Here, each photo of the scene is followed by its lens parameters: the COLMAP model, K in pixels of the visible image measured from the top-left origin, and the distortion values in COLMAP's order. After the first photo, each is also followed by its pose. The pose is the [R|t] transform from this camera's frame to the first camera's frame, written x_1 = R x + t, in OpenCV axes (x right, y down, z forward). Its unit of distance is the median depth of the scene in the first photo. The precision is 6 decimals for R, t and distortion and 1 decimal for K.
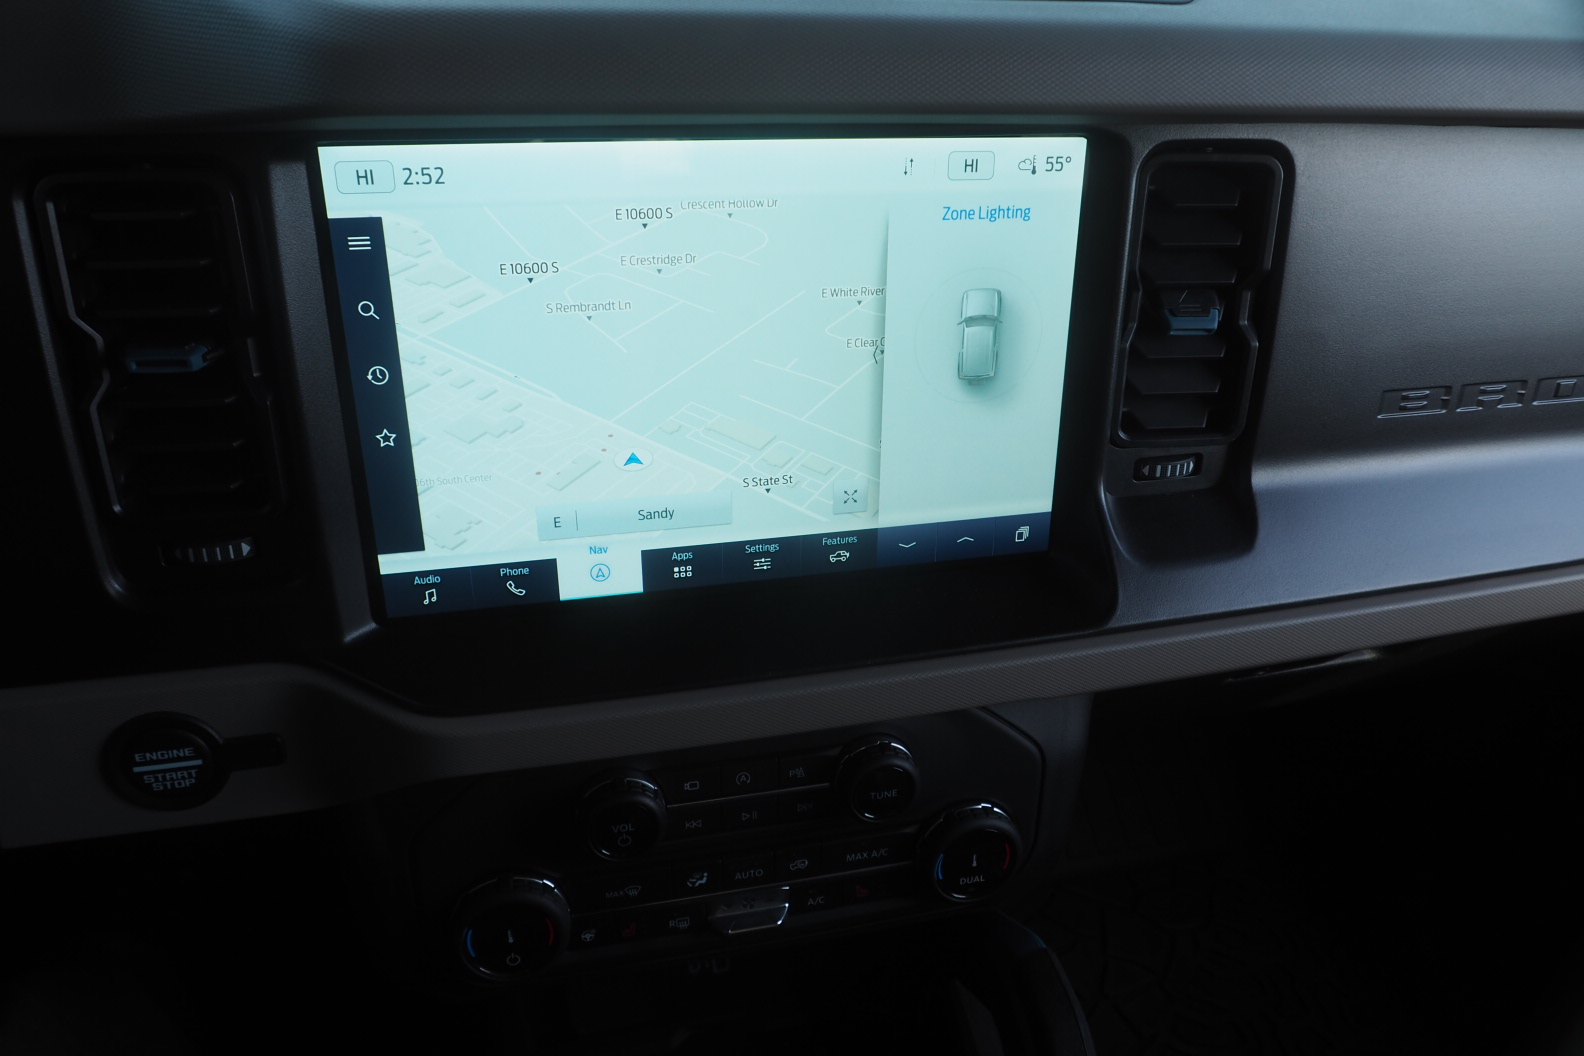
lens RADIAL K [[1128.6, 0, 792.0], [0, 1128.6, 528.0], [0, 0, 1]] dist [-0.031637, 0.000224]
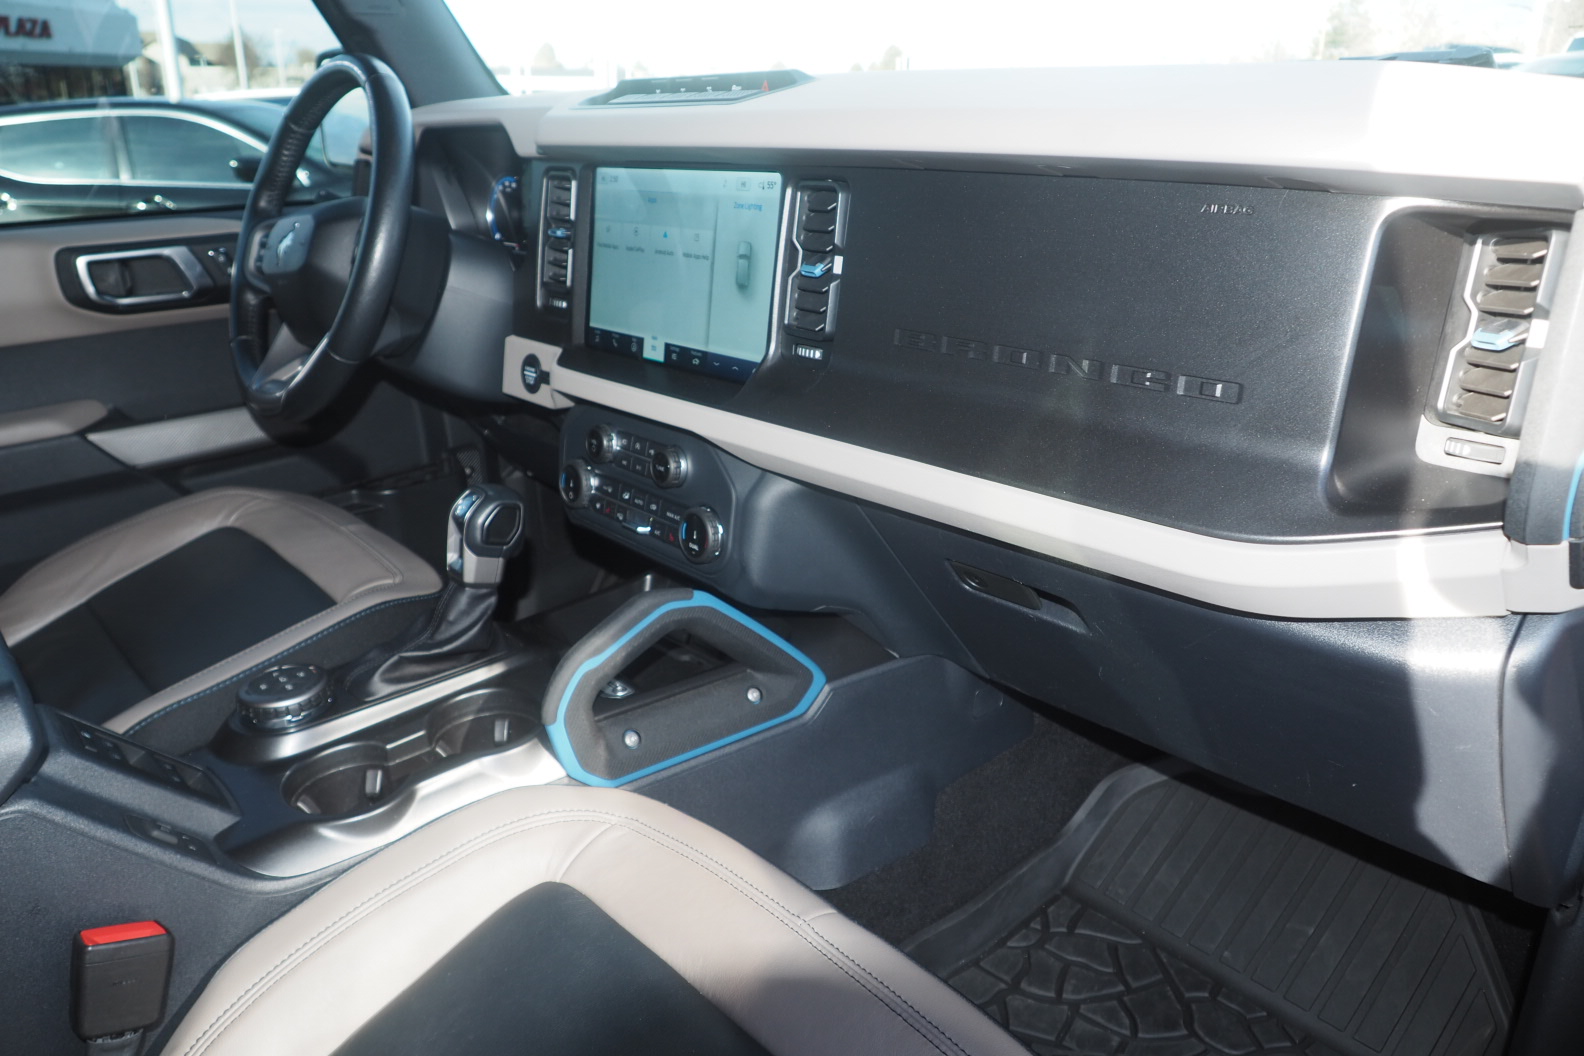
lens RADIAL K [[1128.6, 0, 792.0], [0, 1128.6, 528.0], [0, 0, 1]] dist [-0.031637, 0.000224]
pose [[0.519502, 0.293663, -0.802421, 2.053480], [-0.335022, 0.933898, 0.124880, -0.002490], [0.786052, 0.203954, 0.583545, -0.062362]]
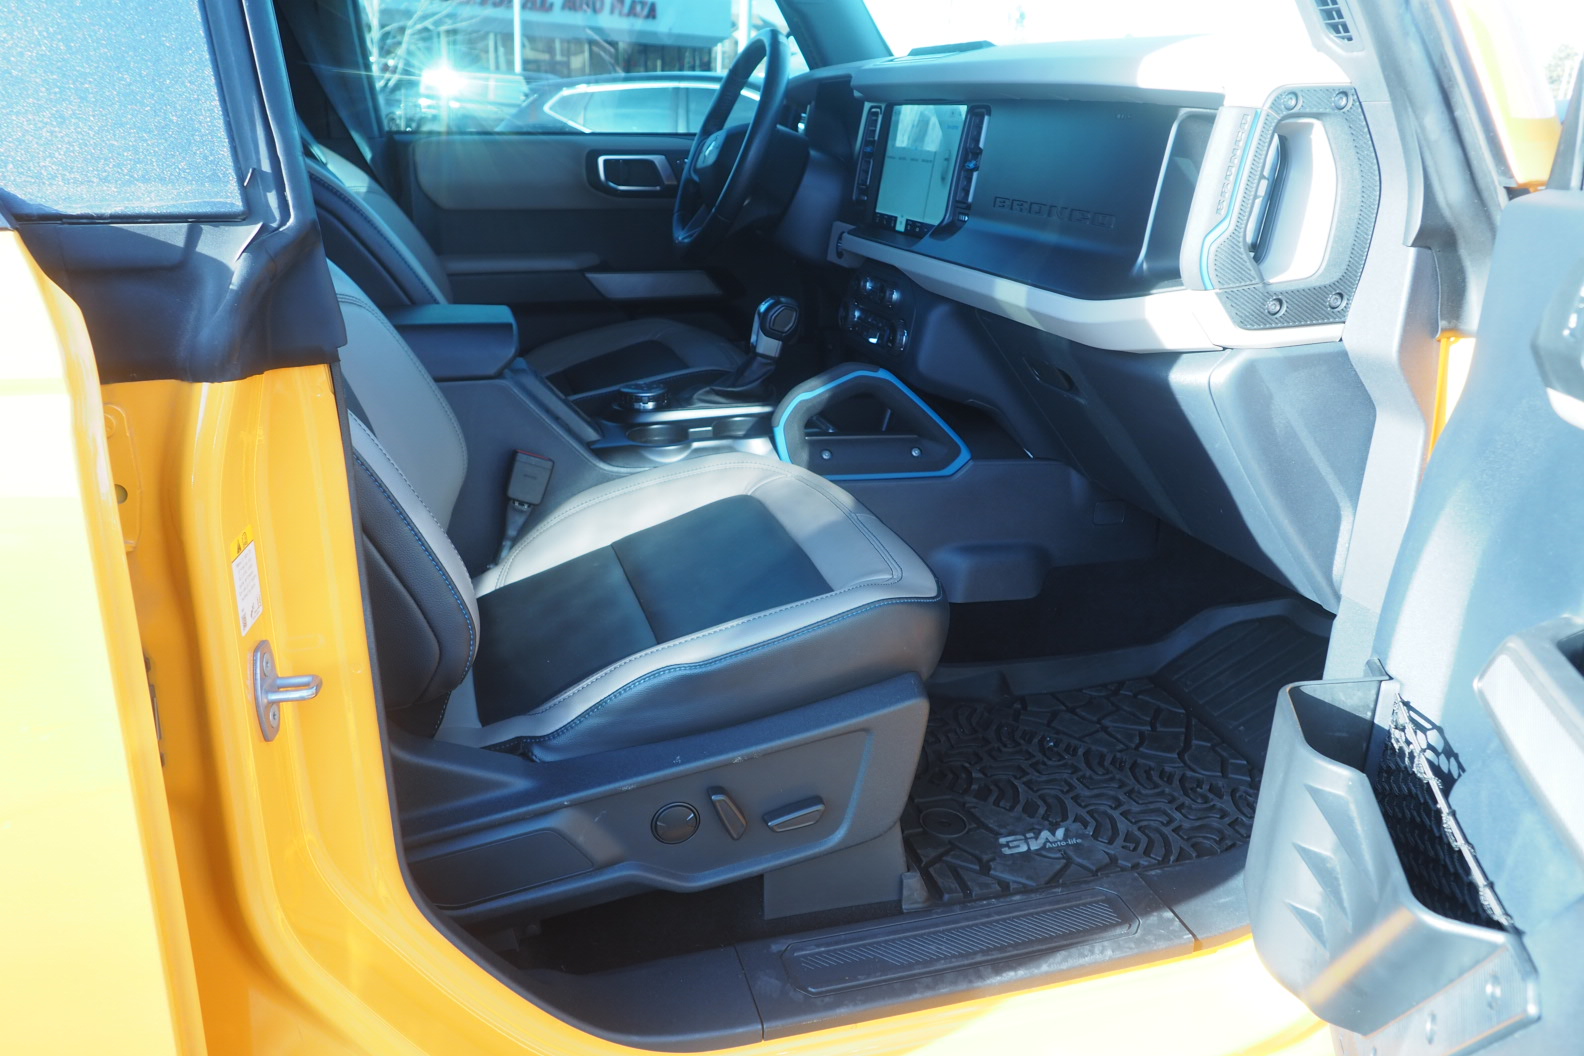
lens RADIAL K [[1232.5, 0, 792.0], [0, 1232.5, 528.0], [0, 0, 1]] dist [-0.008217, -0.009129]
pose [[0.098067, 0.327508, -0.939745, 4.106854], [-0.426827, 0.866877, 0.257571, 0.019171], [0.899000, 0.375850, 0.224802, 0.214187]]
